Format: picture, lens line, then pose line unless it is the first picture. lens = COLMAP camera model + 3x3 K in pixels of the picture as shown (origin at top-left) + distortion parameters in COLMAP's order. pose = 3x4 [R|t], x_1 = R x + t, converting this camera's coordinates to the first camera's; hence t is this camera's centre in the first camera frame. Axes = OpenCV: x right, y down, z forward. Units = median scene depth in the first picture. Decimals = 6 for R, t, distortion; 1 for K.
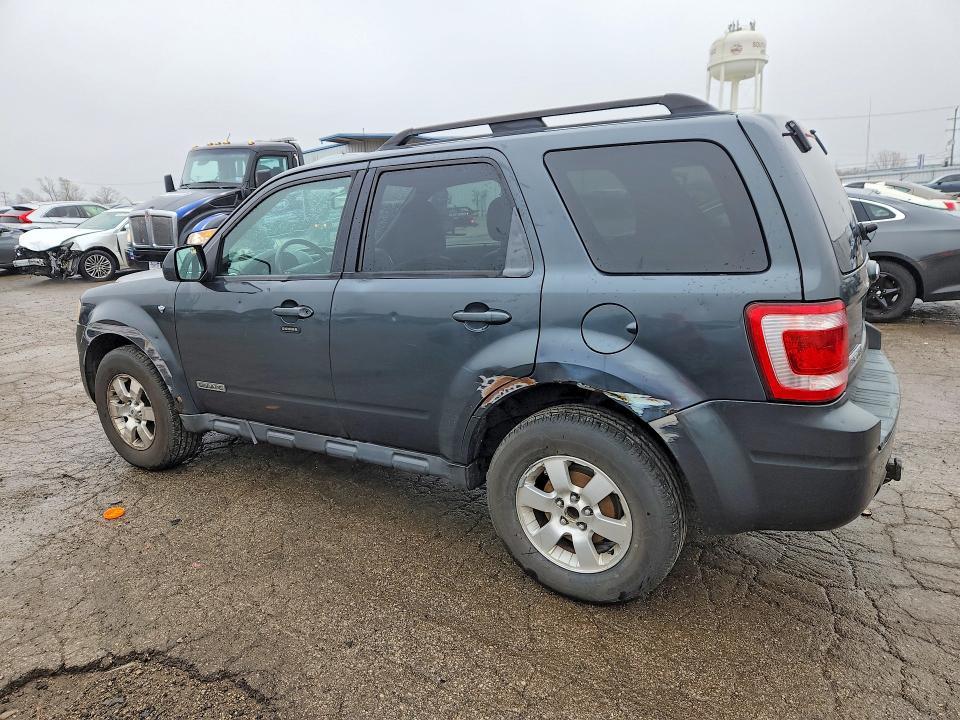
lens RADIAL K [[656.0, 0, 472.3], [0, 656.0, 357.9], [0, 0, 1]] dist [0.032246, -0.015941]
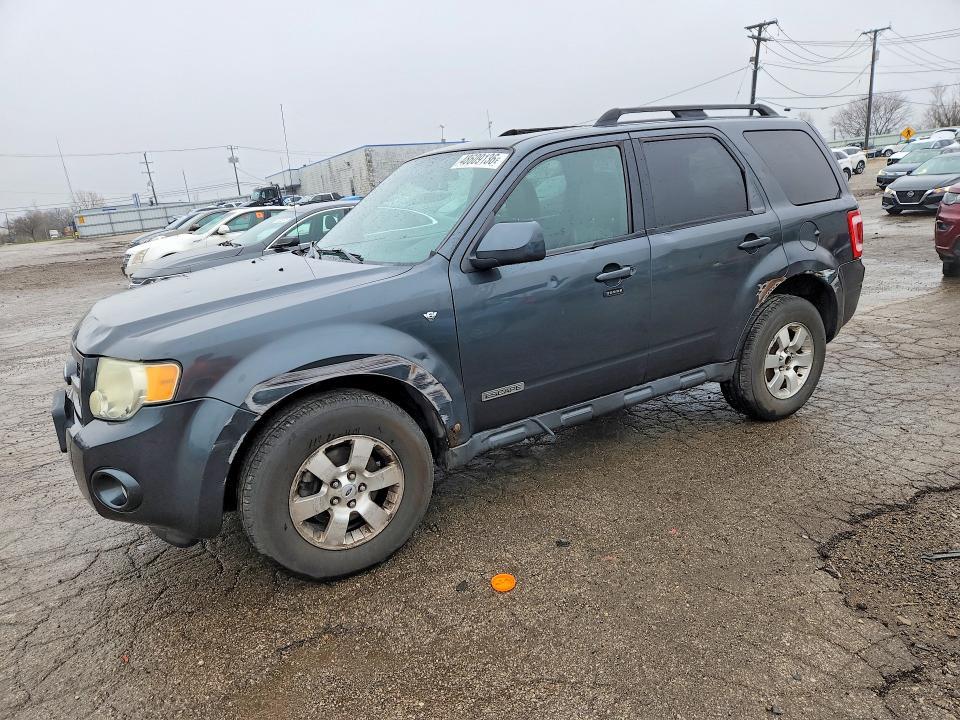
lens RADIAL K [[656.0, 0, 477.3], [0, 656.0, 369.6], [0, 0, 1]] dist [0.032246, -0.015941]
pose [[0.460822, -0.228180, 0.857658, -1.362644], [0.264654, 0.957746, 0.112609, -0.105485], [-0.847114, 0.175090, 0.501739, 0.728051]]
